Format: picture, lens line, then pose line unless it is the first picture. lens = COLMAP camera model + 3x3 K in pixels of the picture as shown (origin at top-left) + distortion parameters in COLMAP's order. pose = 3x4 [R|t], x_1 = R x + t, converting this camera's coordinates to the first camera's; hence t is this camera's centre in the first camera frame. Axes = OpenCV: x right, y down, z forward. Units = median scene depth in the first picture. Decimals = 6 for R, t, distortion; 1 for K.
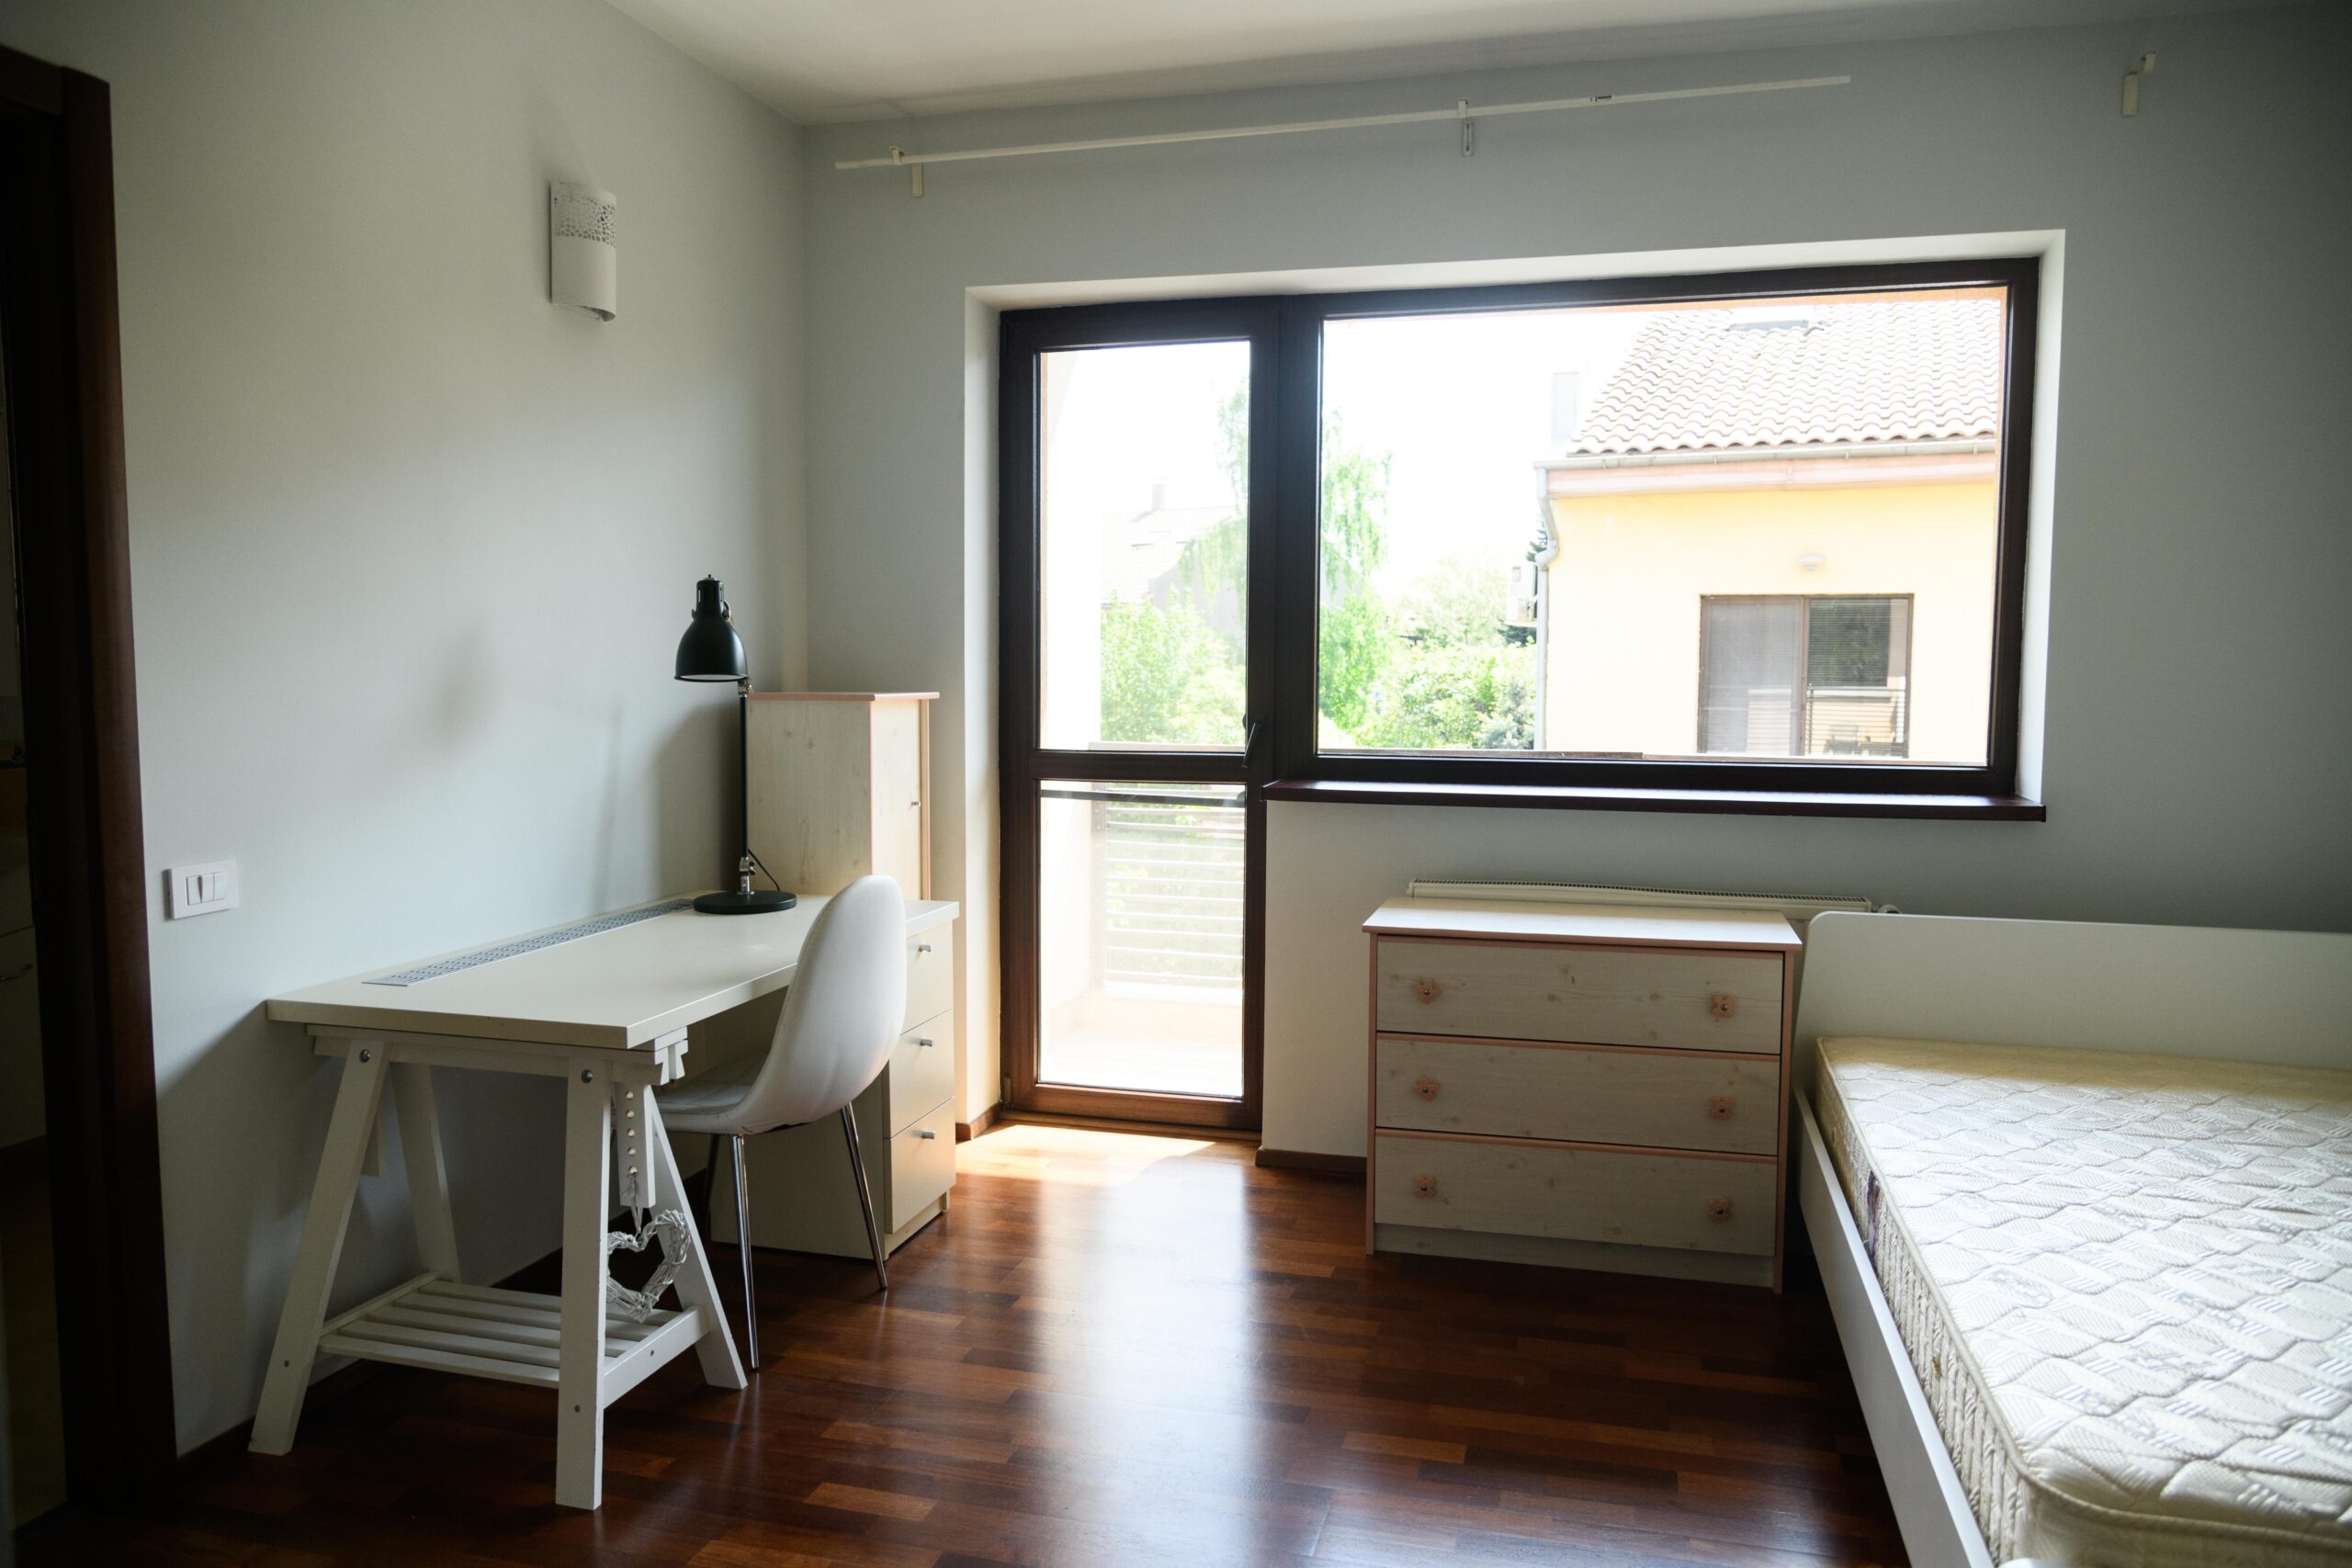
lens RADIAL K [[1589.5, 0, 1179.6], [0, 1589.5, 793.1], [0, 0, 1]] dist [-0.030110, 0.025196]
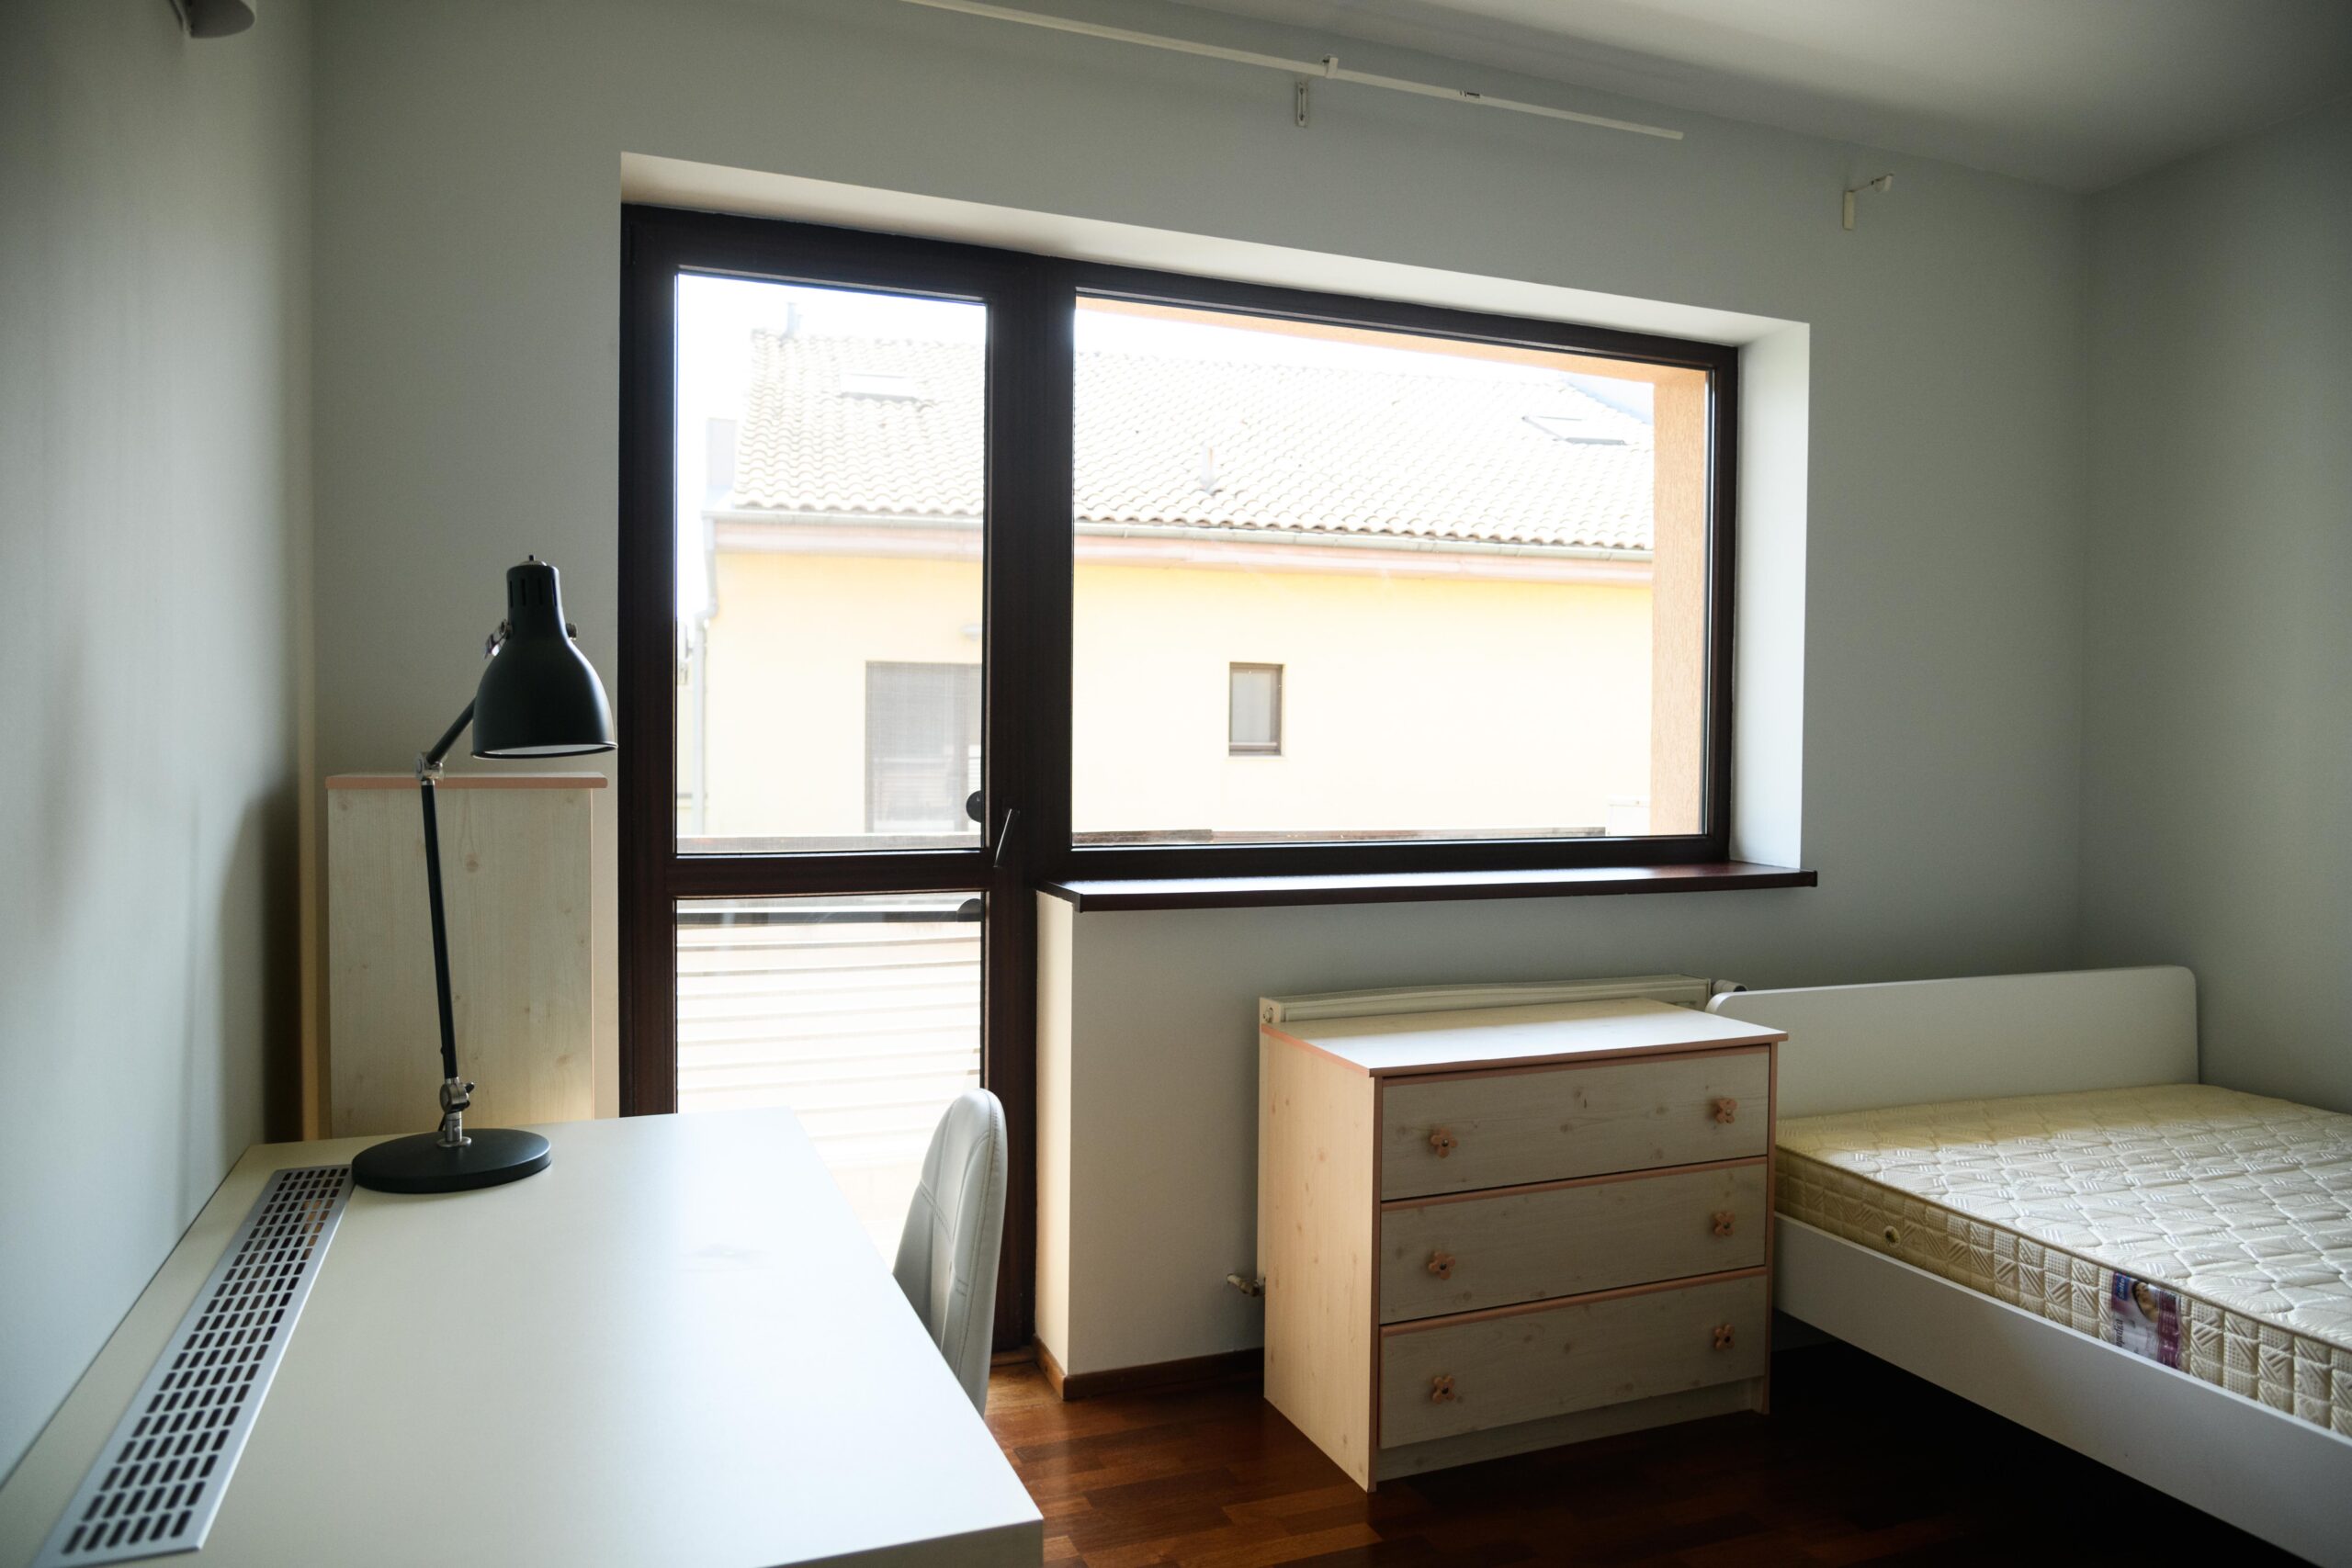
lens RADIAL K [[1589.5, 0, 1179.6], [0, 1589.5, 793.1], [0, 0, 1]] dist [-0.030110, 0.025196]
pose [[0.797188, -0.018114, 0.603460, -0.396914], [0.043785, 0.998652, -0.027866, -0.031364], [-0.602141, 0.048637, 0.796907, 0.405025]]
